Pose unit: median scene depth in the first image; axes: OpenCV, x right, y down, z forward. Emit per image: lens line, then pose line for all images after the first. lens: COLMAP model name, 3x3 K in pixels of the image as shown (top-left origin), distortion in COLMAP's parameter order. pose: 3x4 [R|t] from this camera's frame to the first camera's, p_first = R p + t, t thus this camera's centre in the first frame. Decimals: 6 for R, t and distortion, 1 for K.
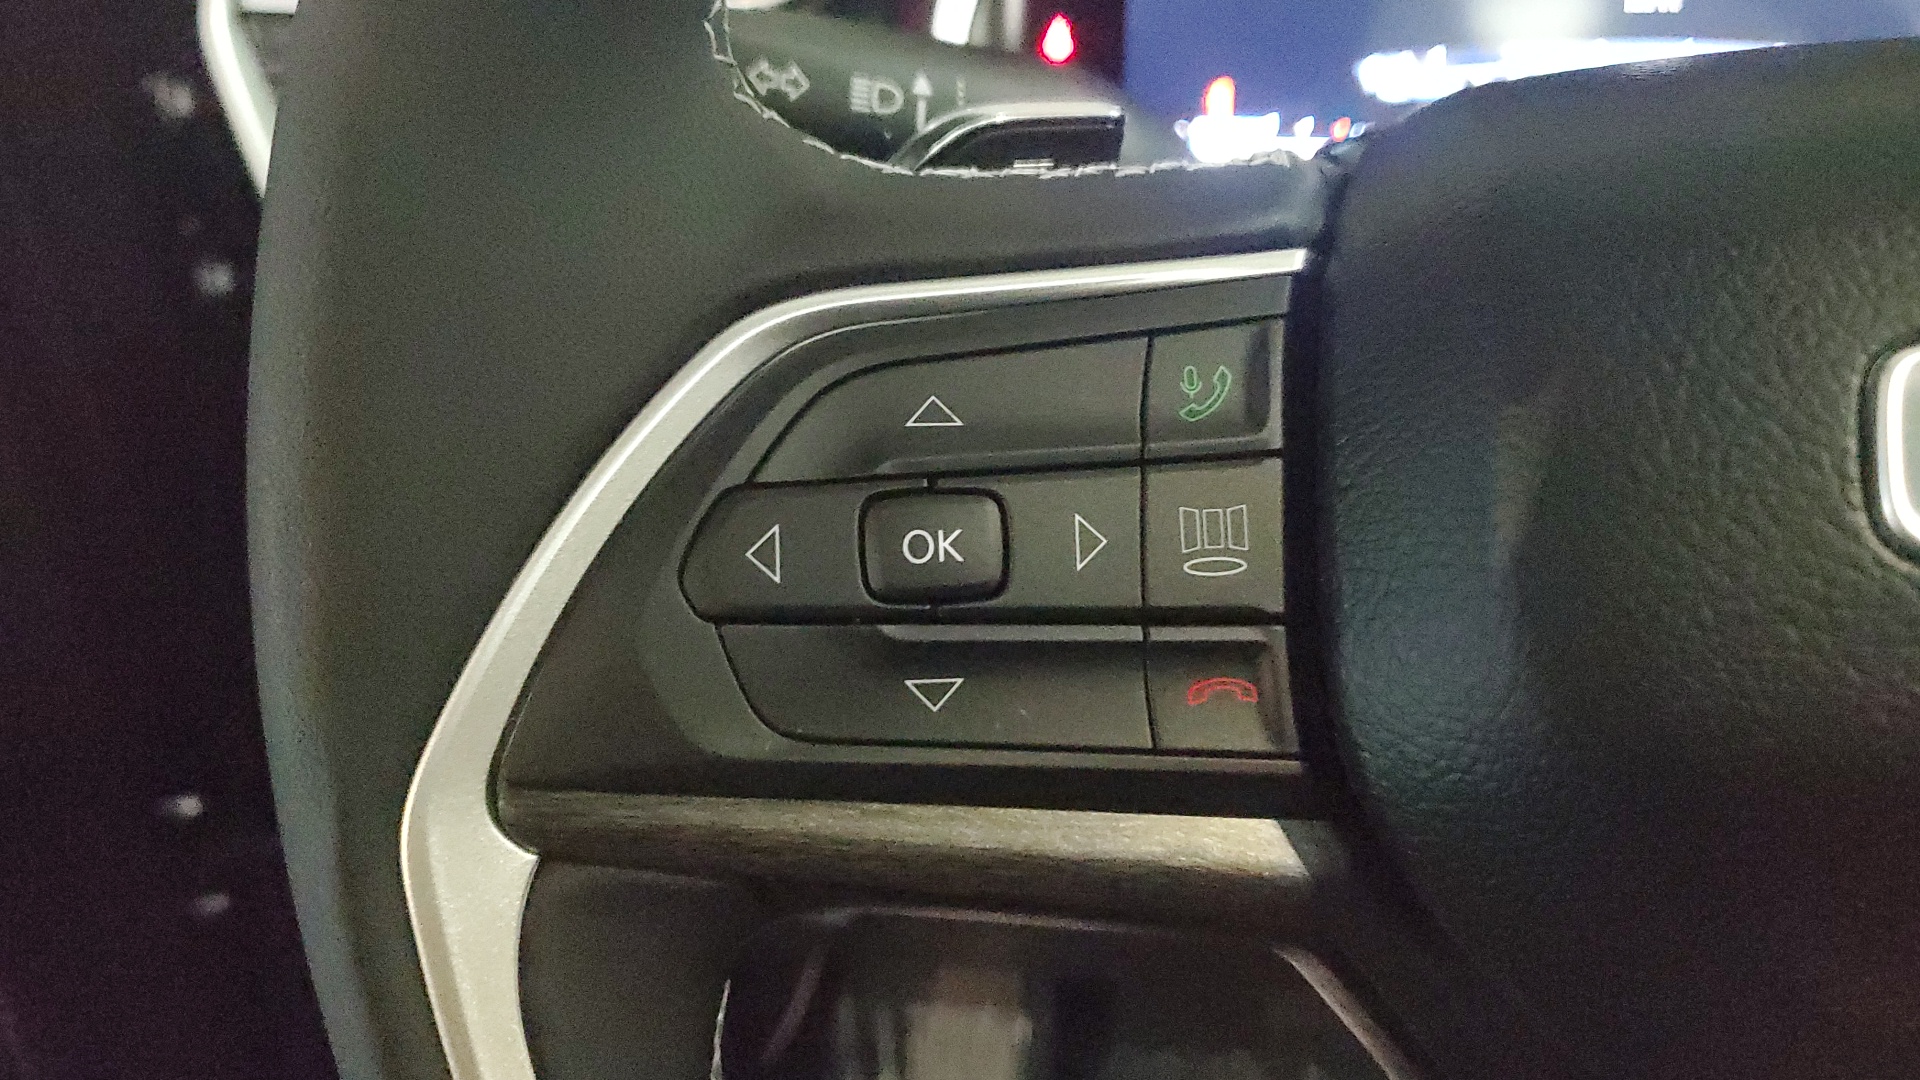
lens RADIAL K [[1501.8, 0, 960.0], [0, 1501.8, 540.0], [0, 0, 1]] dist [0.124163, -0.227498]
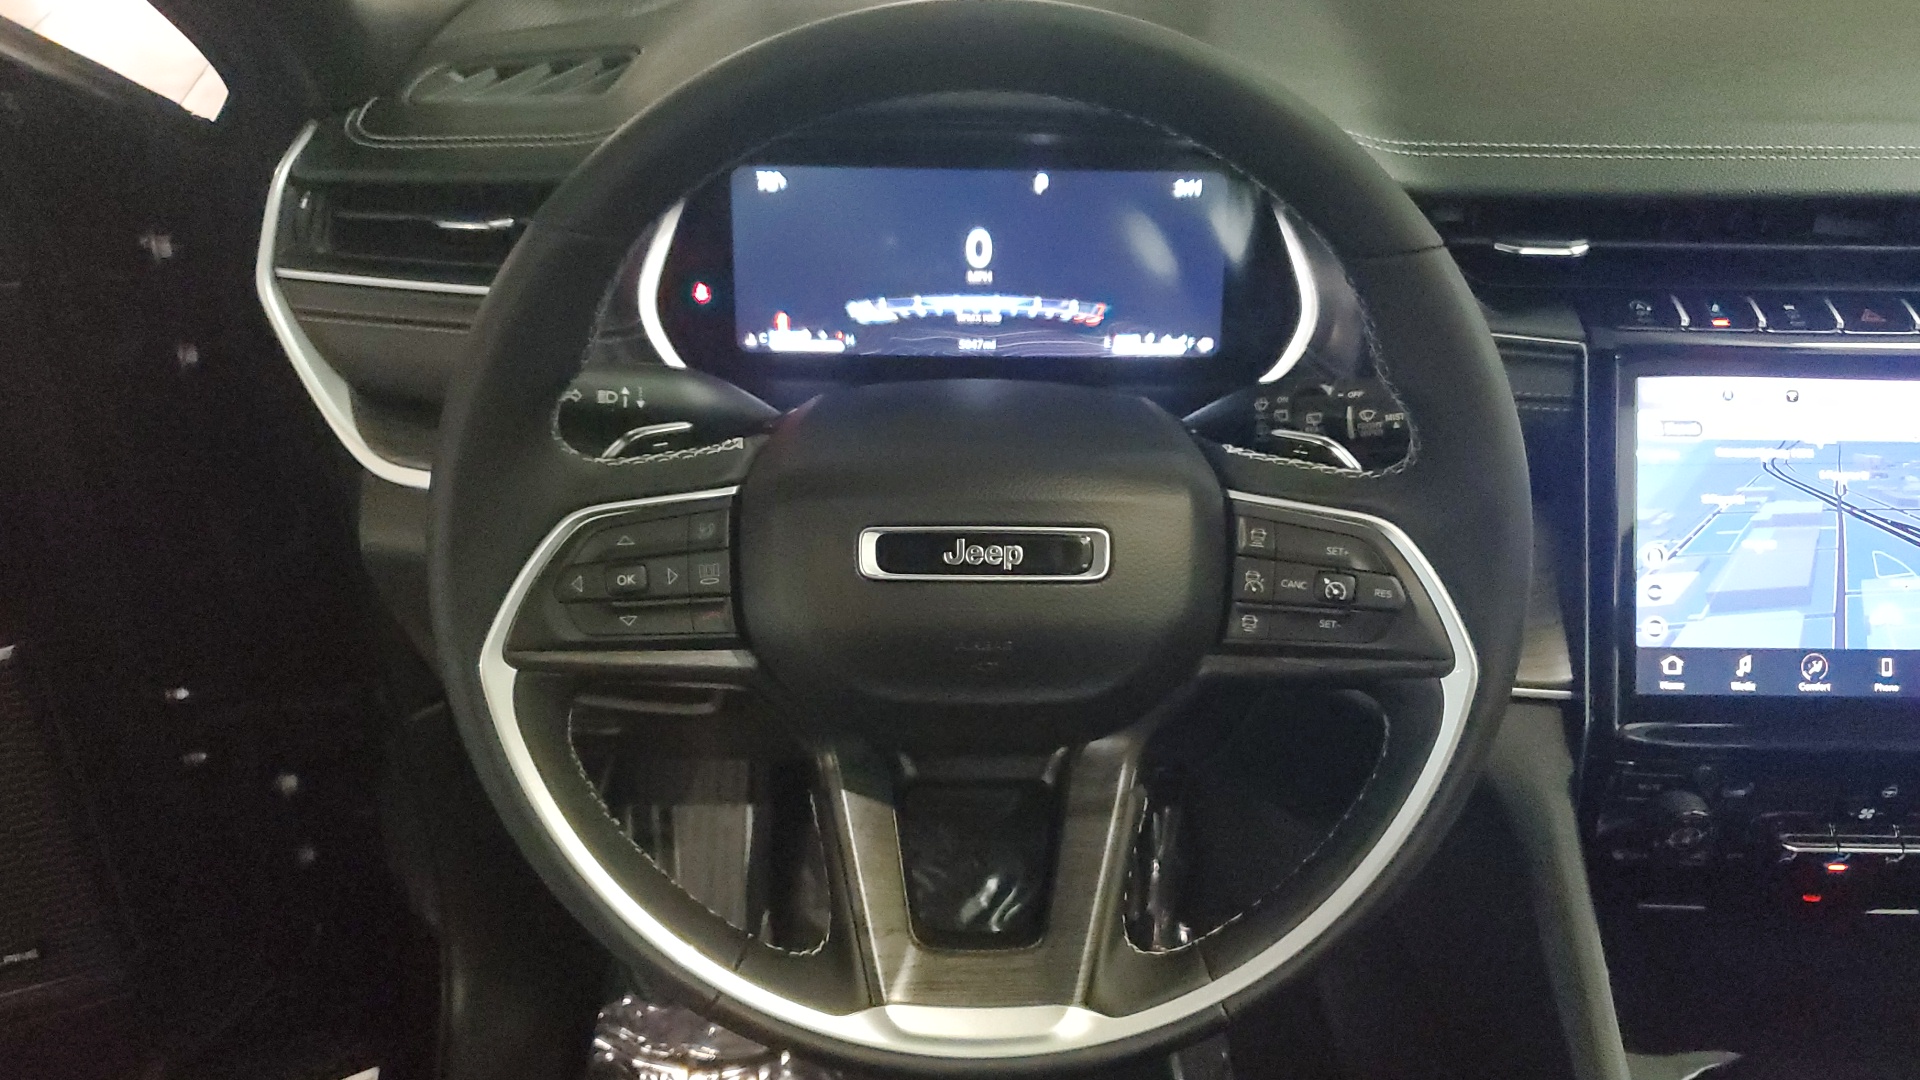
lens RADIAL K [[1481.7, 0, 1039.7], [0, 1481.7, 570.6], [0, 0, 1]] dist [0.010960, 0.005959]
pose [[0.980527, -0.034031, 0.193414, 0.252803], [0.013271, 0.994102, 0.107631, -0.368374], [-0.195937, -0.102968, 0.975196, -2.504450]]
